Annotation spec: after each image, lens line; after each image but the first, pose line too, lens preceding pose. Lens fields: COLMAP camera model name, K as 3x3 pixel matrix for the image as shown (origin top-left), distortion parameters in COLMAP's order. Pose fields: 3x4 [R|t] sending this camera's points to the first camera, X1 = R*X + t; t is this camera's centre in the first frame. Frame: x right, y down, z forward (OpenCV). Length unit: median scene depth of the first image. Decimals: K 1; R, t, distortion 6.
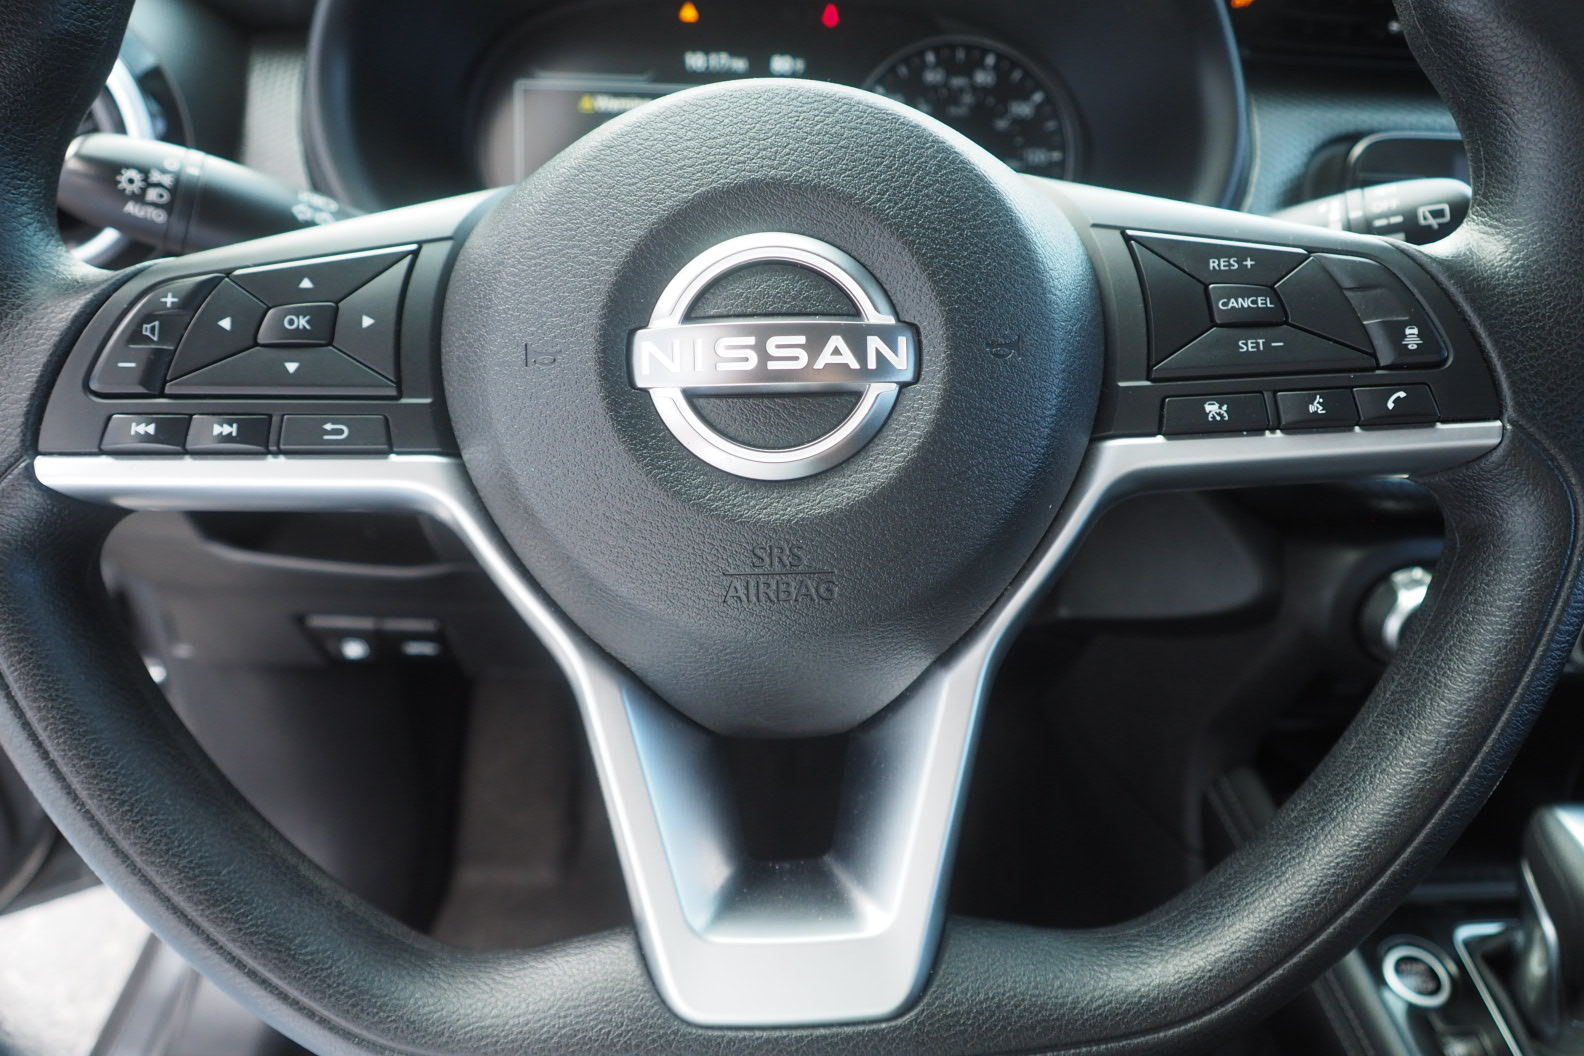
lens RADIAL K [[1102.1, 0, 796.6], [0, 1102.1, 533.6], [0, 0, 1]] dist [-0.042938, 0.006728]
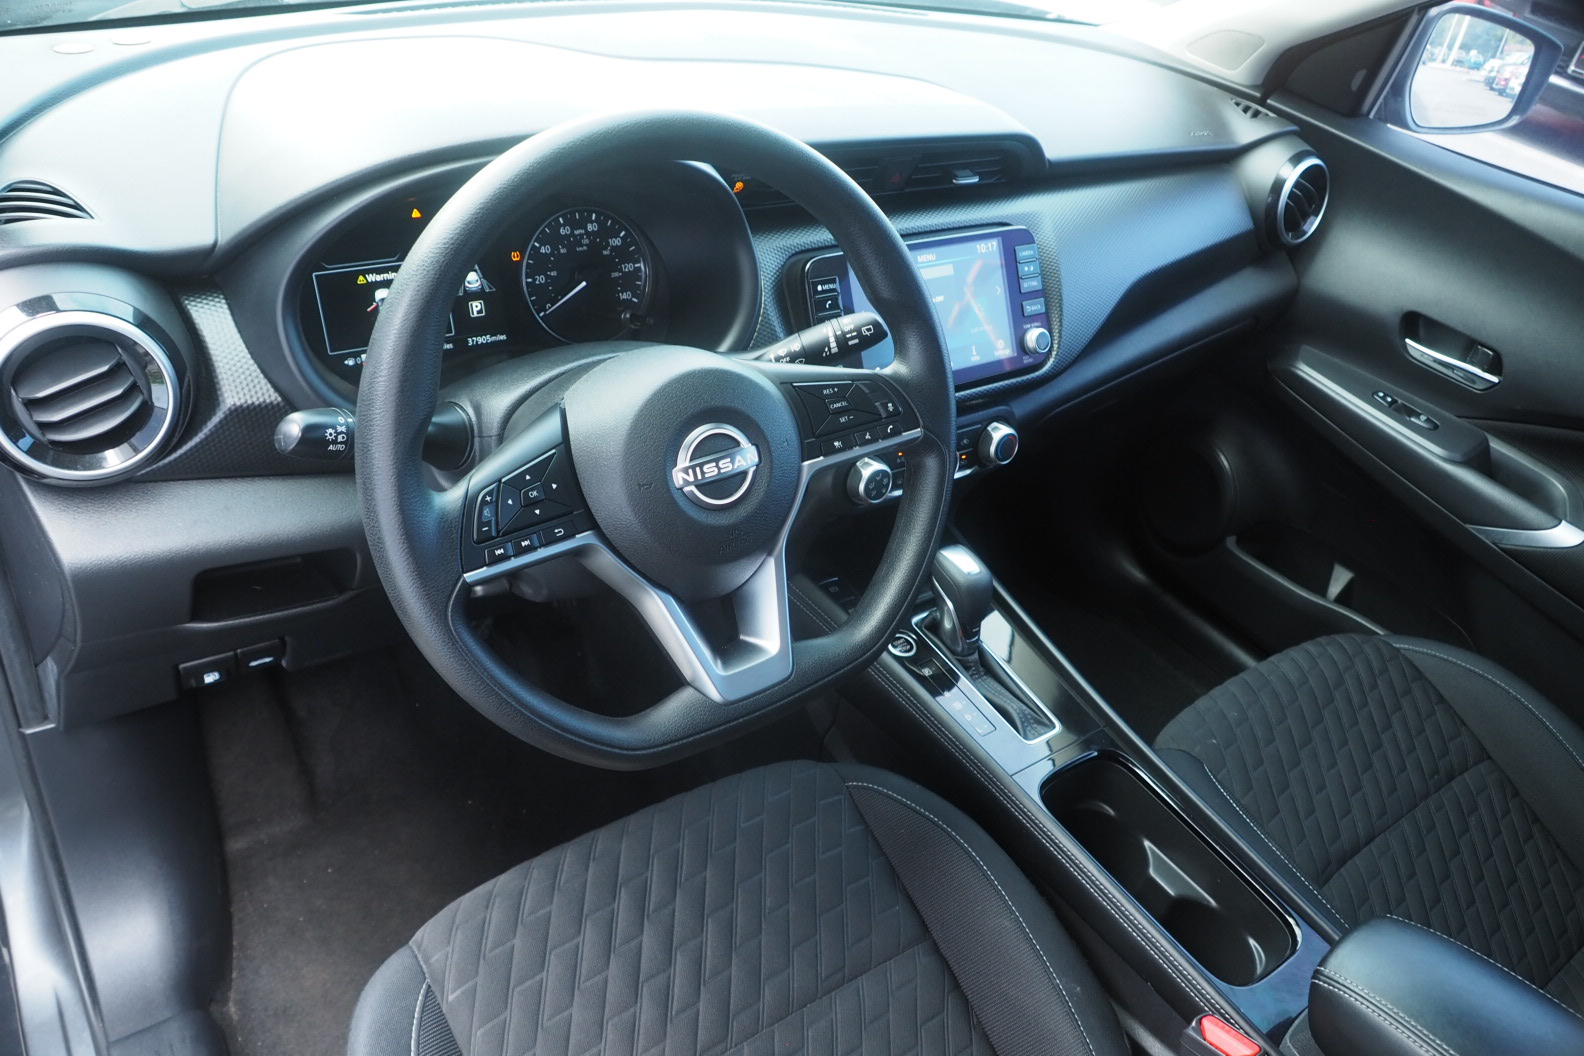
lens RADIAL K [[1102.1, 0, 792.2], [0, 1102.1, 533.7], [0, 0, 1]] dist [-0.042938, 0.006728]
pose [[0.828154, -0.264656, 0.494084, -1.209795], [0.210382, 0.963826, 0.163643, -0.385018], [-0.519520, -0.031575, 0.853875, -1.417165]]
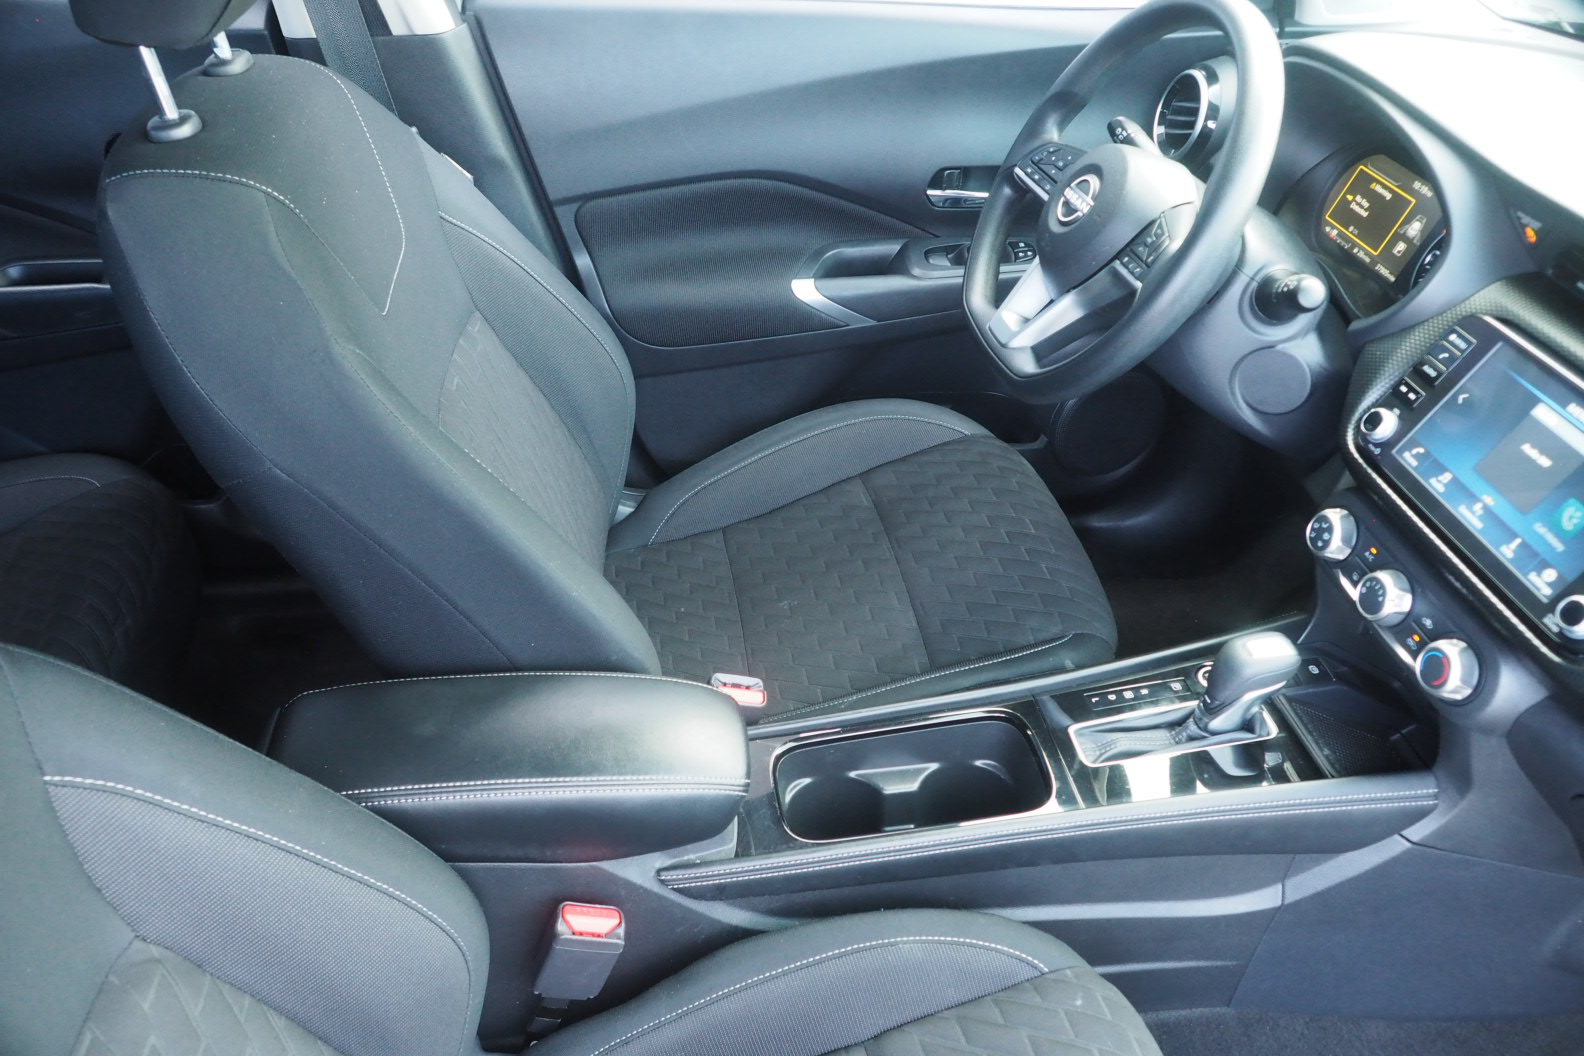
lens RADIAL K [[1102.1, 0, 779.8], [0, 1102.1, 543.6], [0, 0, 1]] dist [-0.042938, 0.006728]
pose [[0.123372, 0.592237, -0.796263, 3.880096], [-0.554187, 0.706731, 0.439782, -0.423656], [0.823199, 0.387021, 0.415401, -1.203971]]
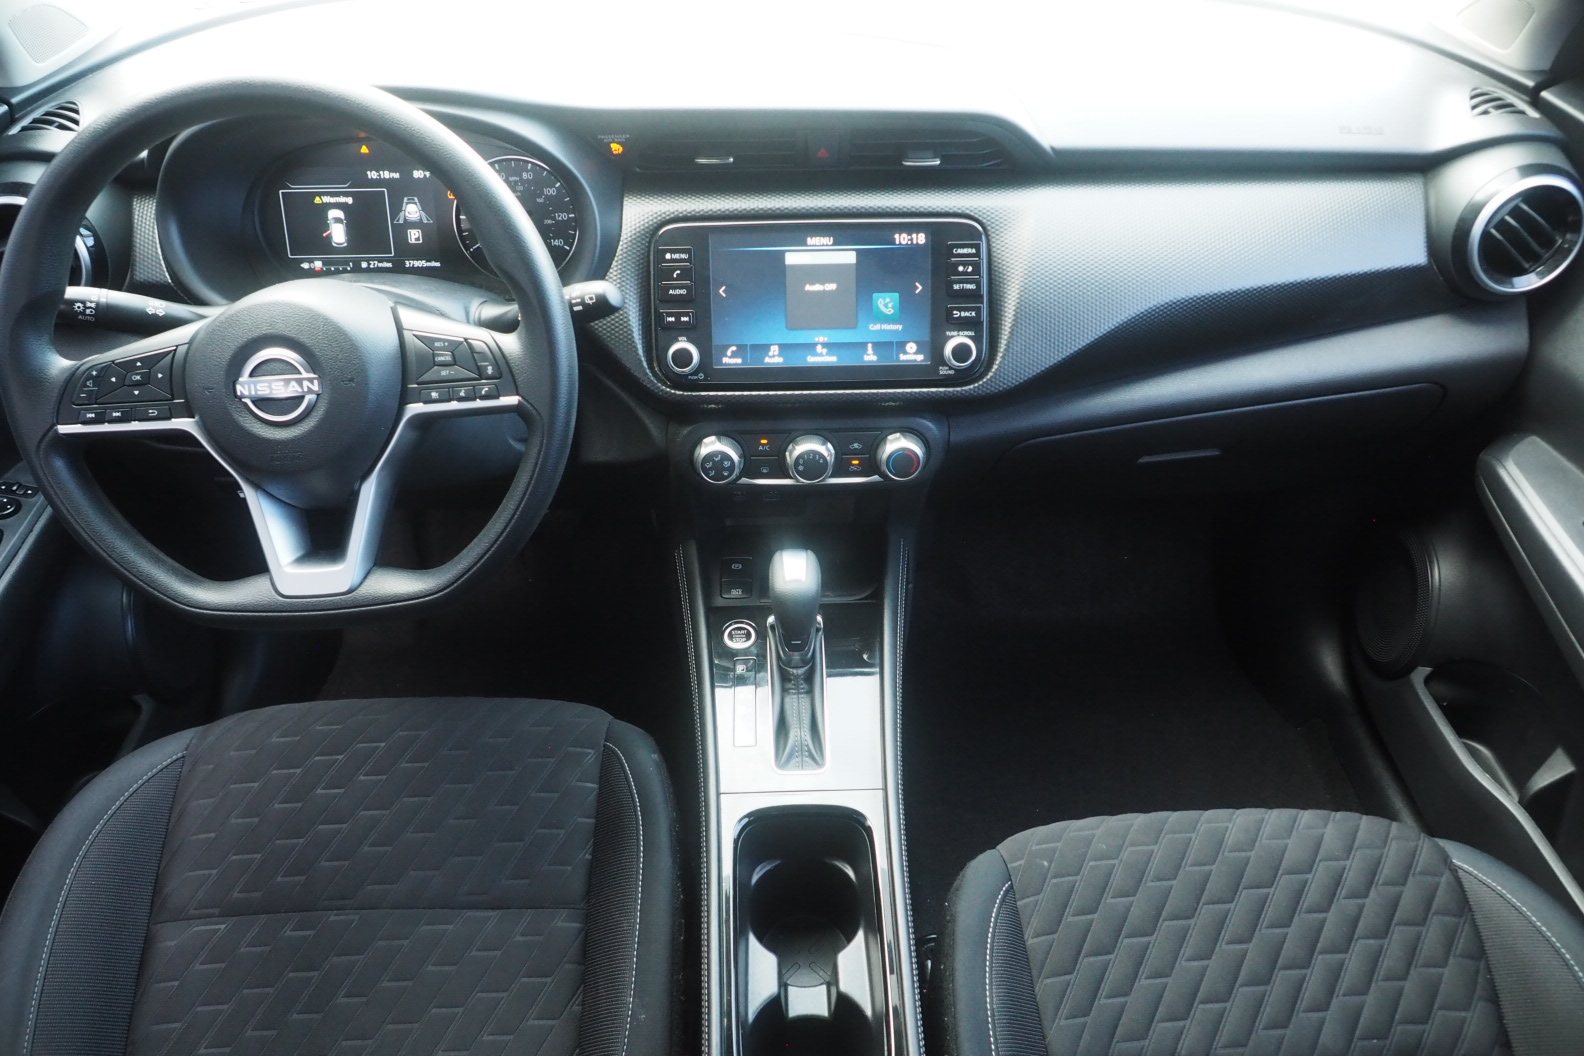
lens RADIAL K [[1102.1, 0, 794.7], [0, 1102.1, 526.0], [0, 0, 1]] dist [-0.042938, 0.006728]
pose [[0.999484, -0.031386, -0.006777, 1.389606], [0.031986, 0.991698, 0.124551, -0.098450], [0.002811, -0.124703, 0.992190, -2.061628]]
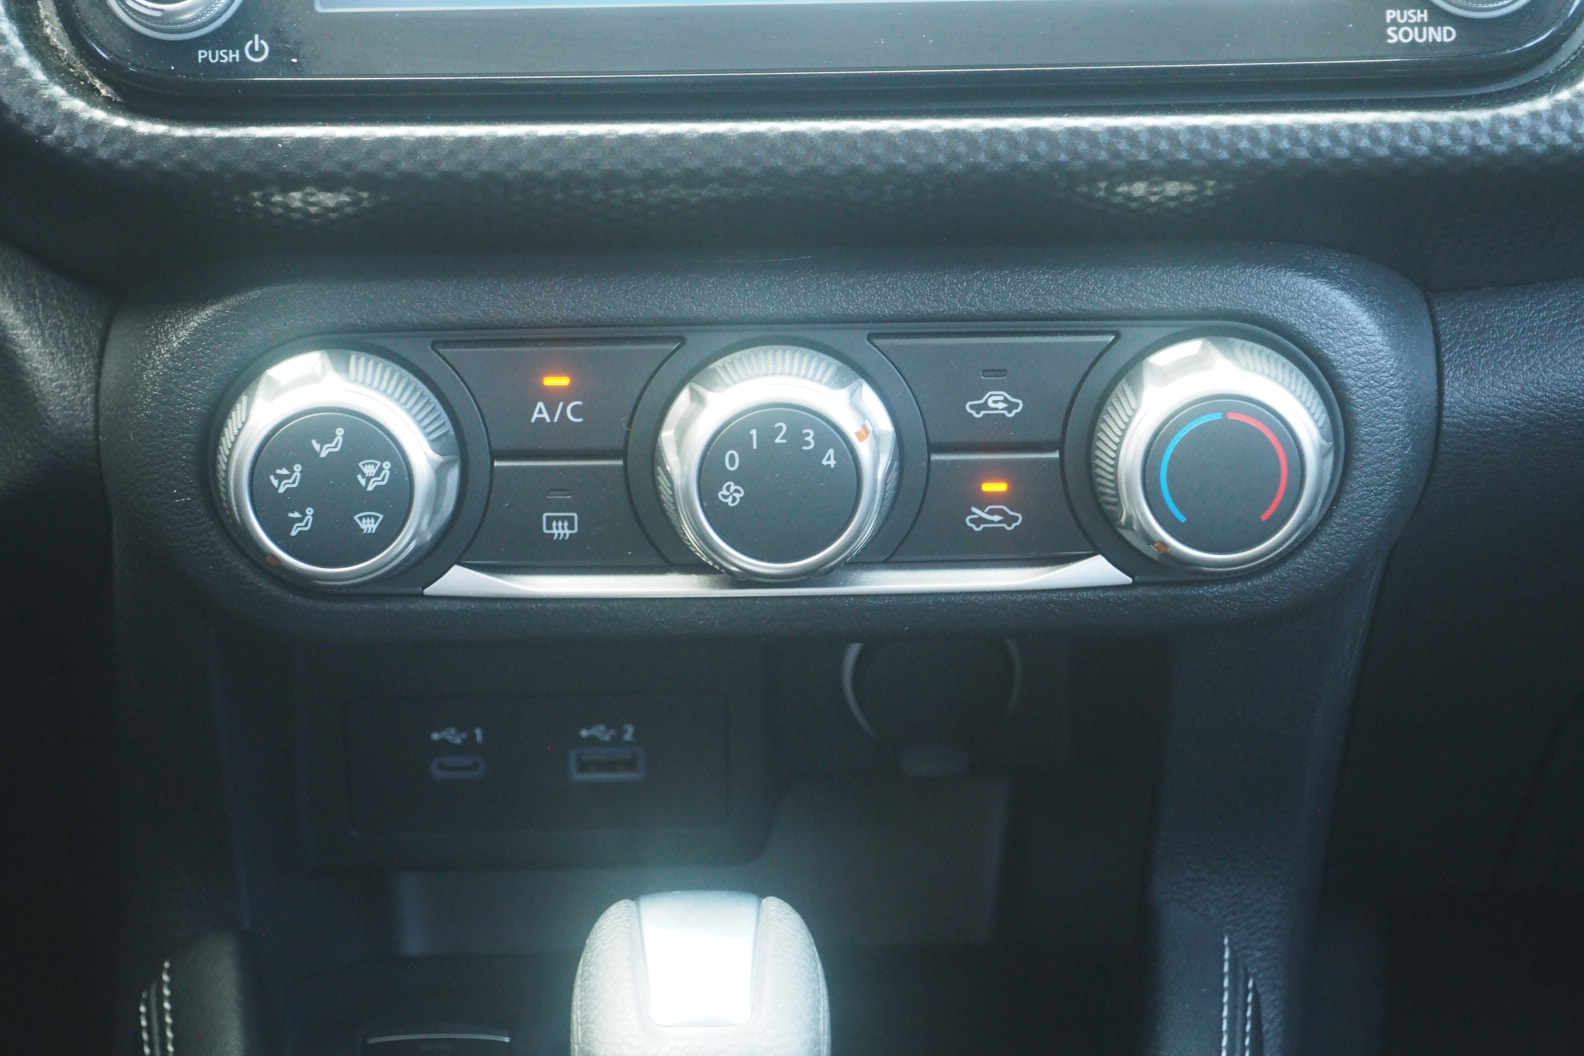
lens RADIAL K [[4240.3, 0, 786.8], [0, 4240.3, 529.4], [0, 0, 1]] dist [0.007729, 0.000000]
pose [[0.999471, -0.032443, -0.002304, 1.439106], [0.032048, 0.994433, -0.100375, 0.529947], [0.005548, 0.100248, 0.994947, -1.249576]]
